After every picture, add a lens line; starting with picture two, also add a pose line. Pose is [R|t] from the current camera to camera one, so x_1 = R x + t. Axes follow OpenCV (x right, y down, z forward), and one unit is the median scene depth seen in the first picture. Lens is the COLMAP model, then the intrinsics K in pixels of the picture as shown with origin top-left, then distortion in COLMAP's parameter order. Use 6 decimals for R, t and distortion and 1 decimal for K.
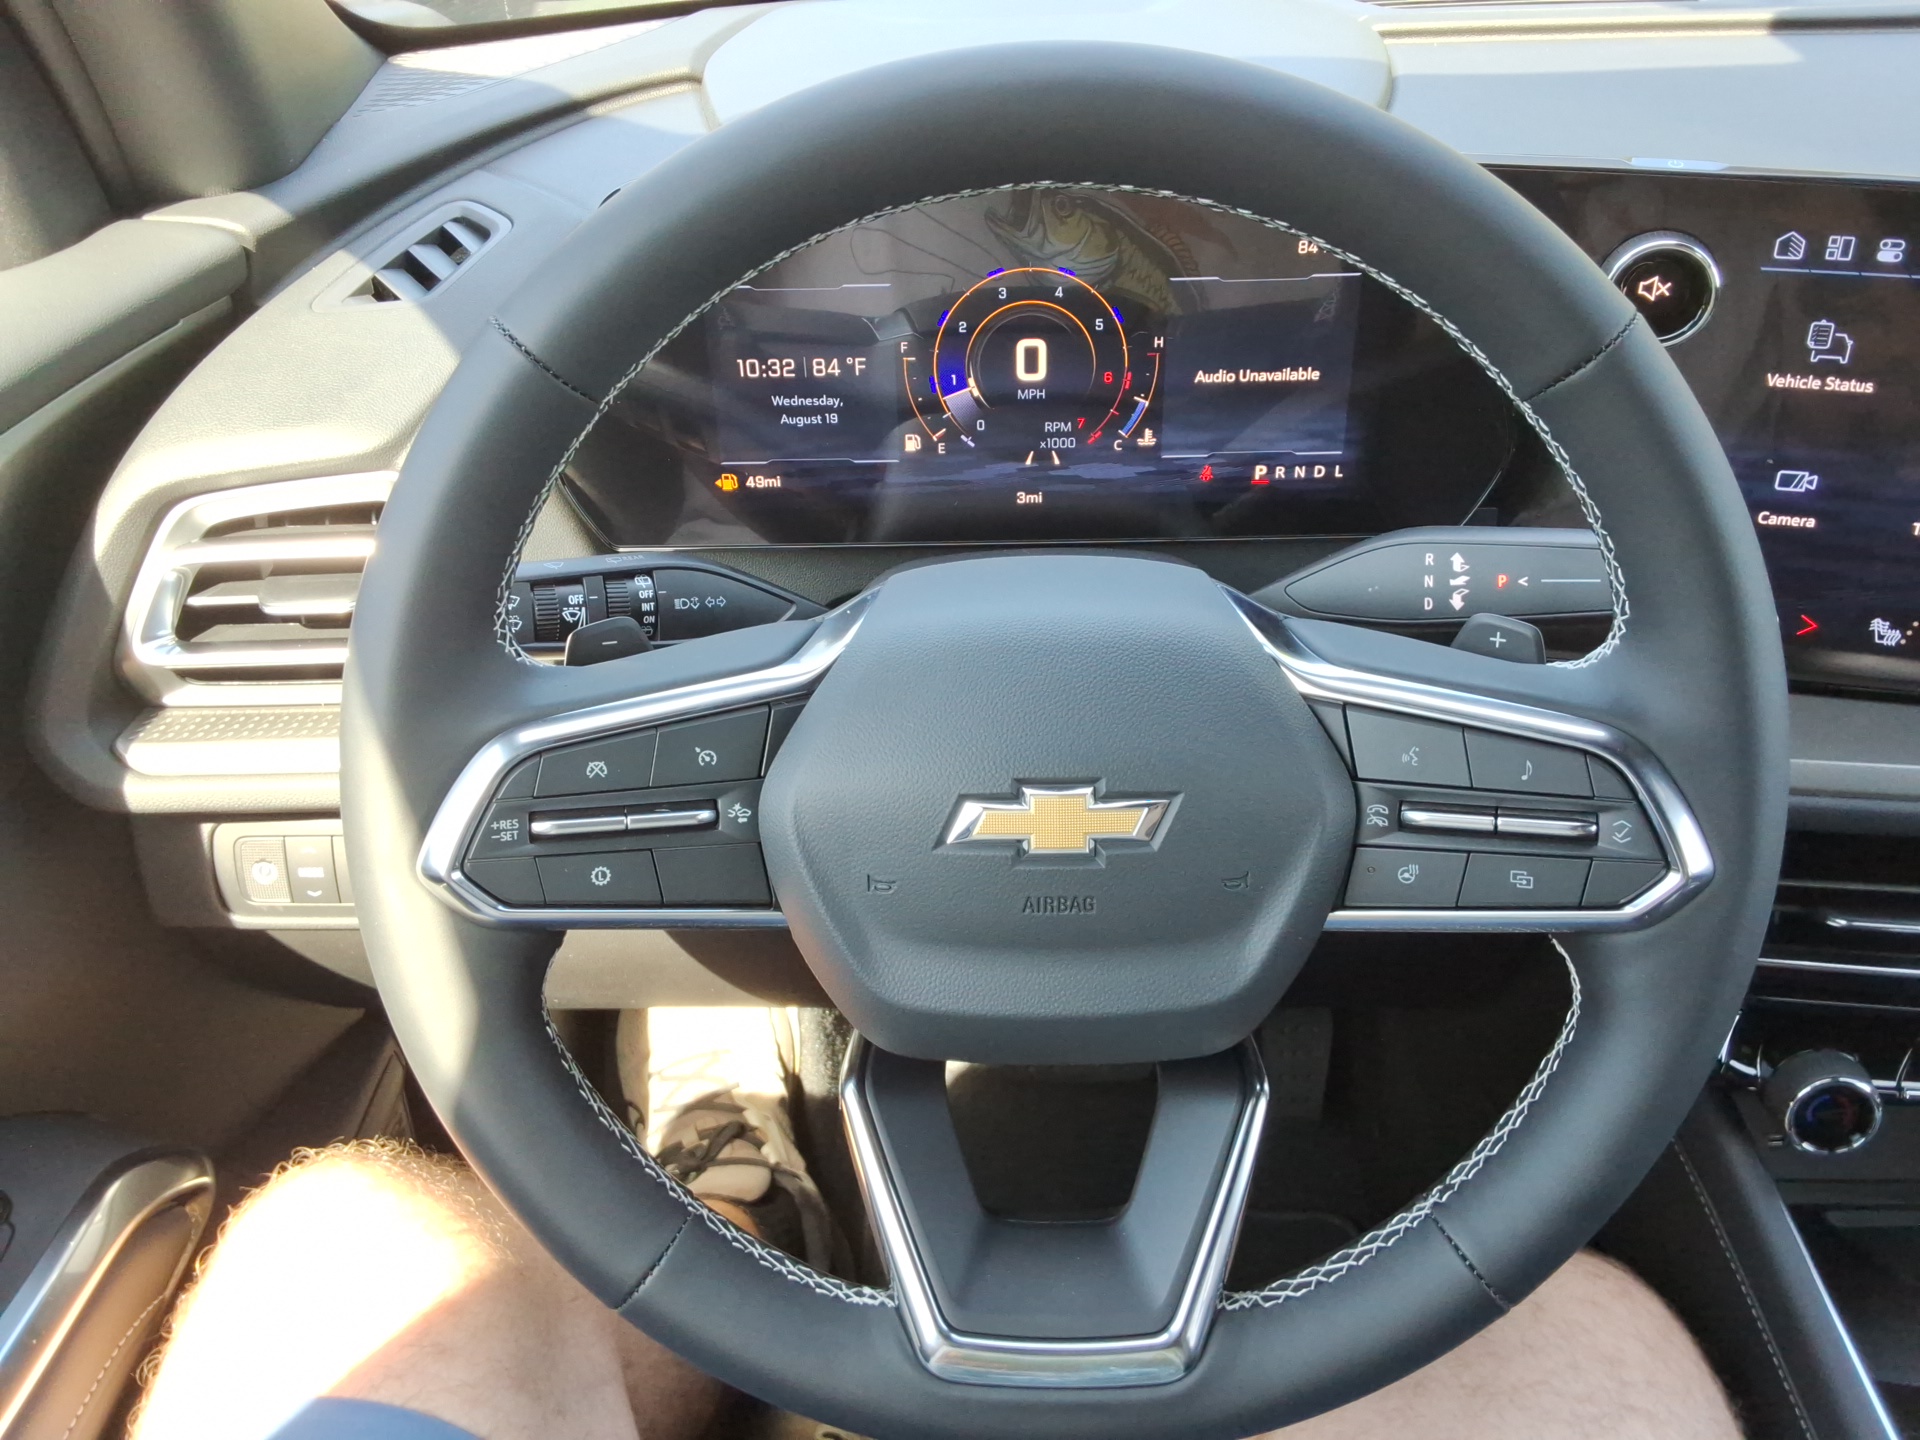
lens RADIAL K [[1541.5, 0, 970.2], [0, 1541.5, 727.3], [0, 0, 1]] dist [0.085640, -0.132532]
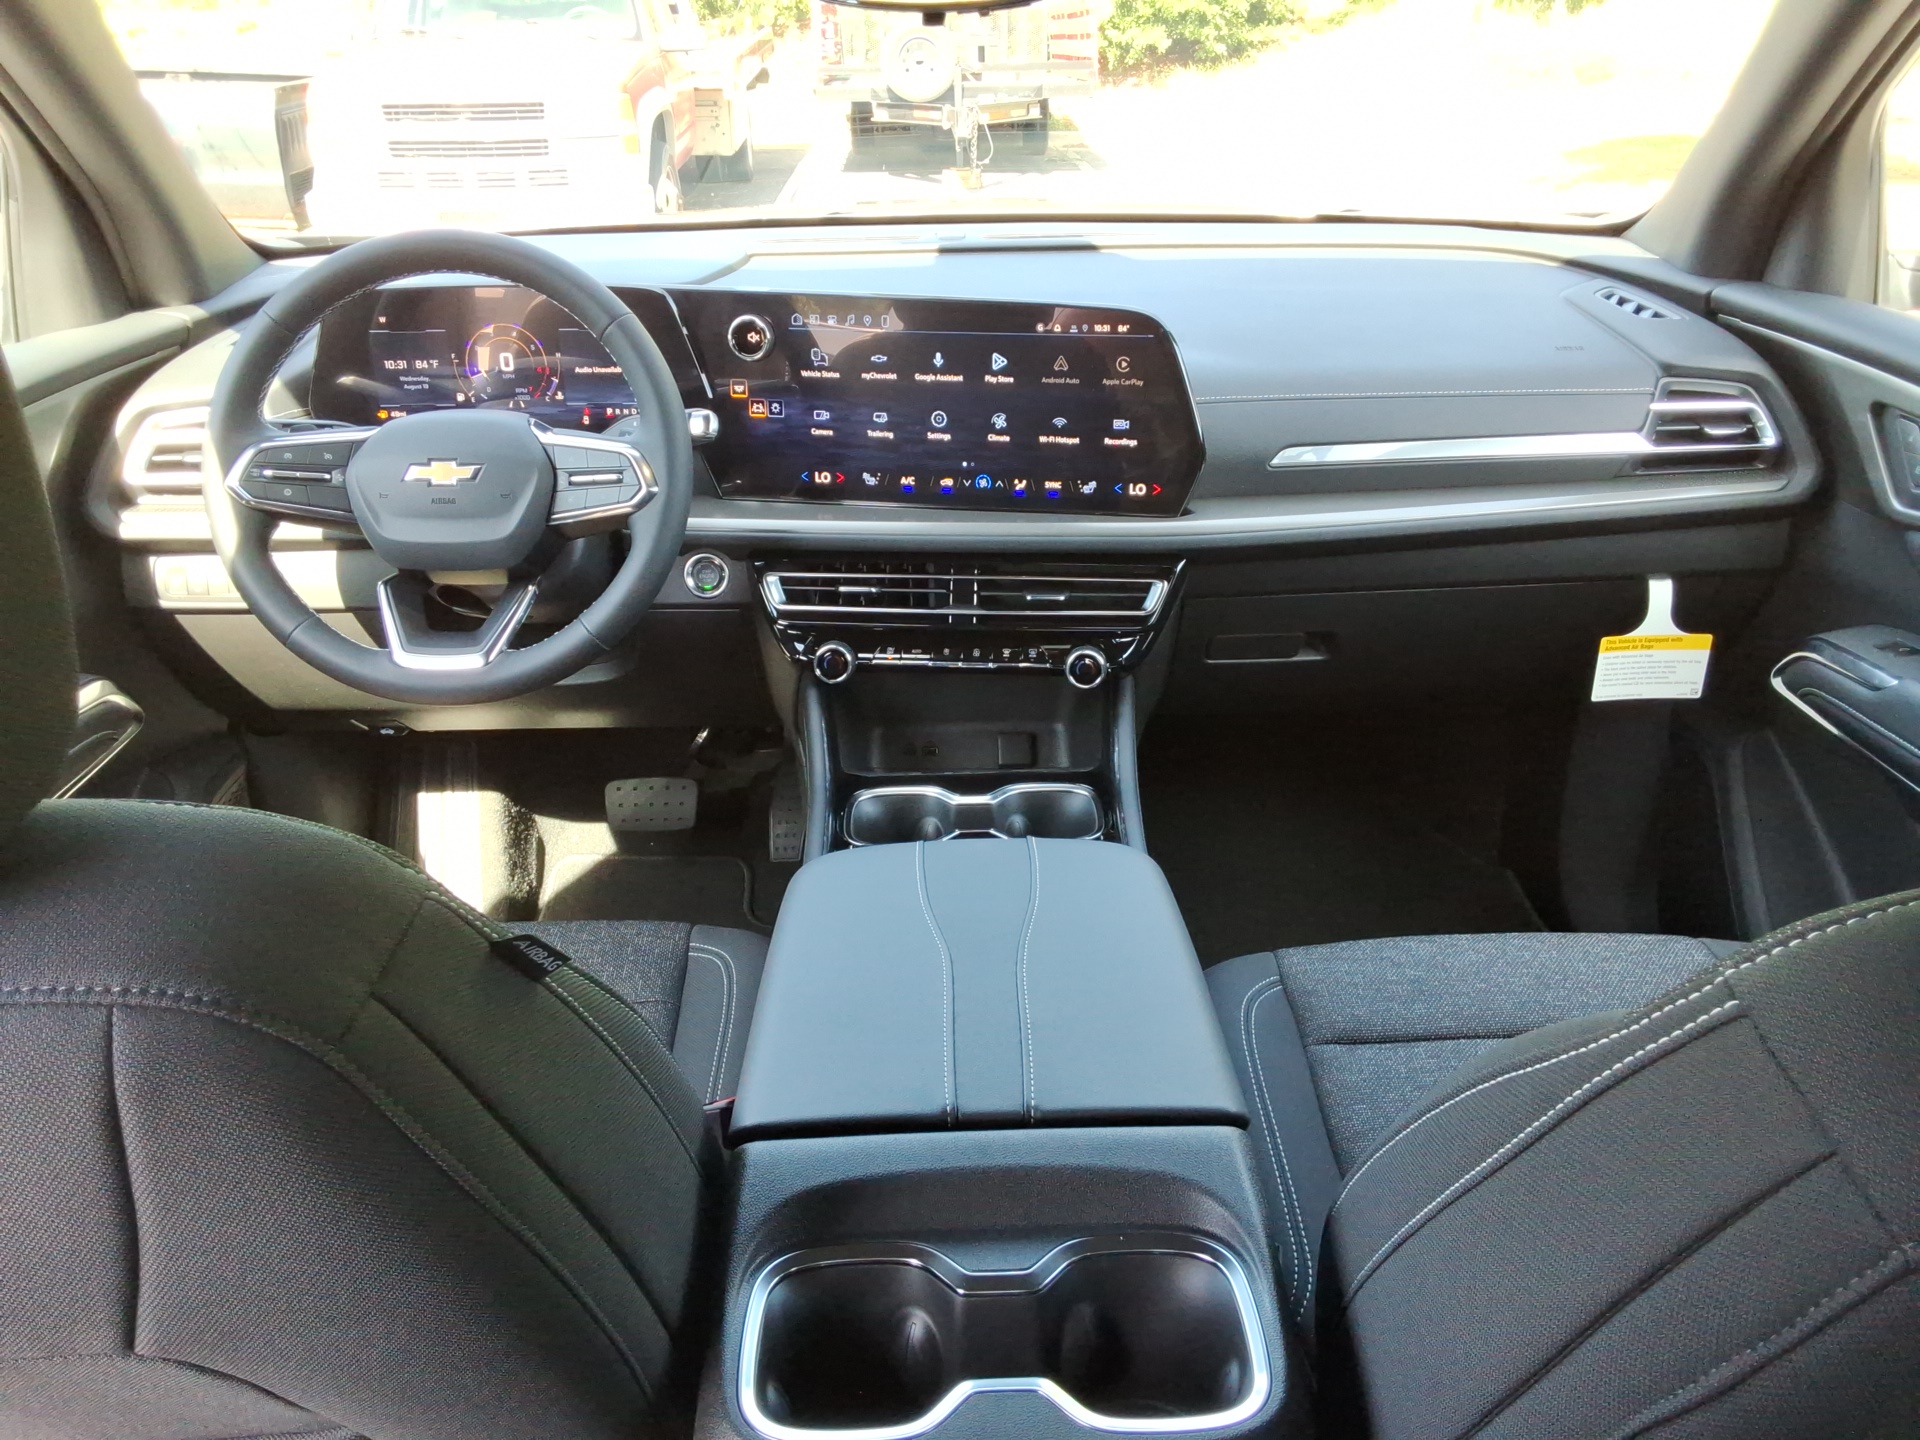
lens RADIAL K [[1541.5, 0, 967.6], [0, 1541.5, 719.1], [0, 0, 1]] dist [0.085640, -0.132532]
pose [[0.999611, -0.003073, 0.027716, 0.698410], [0.007571, 0.986489, -0.163654, 0.730093], [-0.026838, 0.163801, 0.986128, -1.361973]]
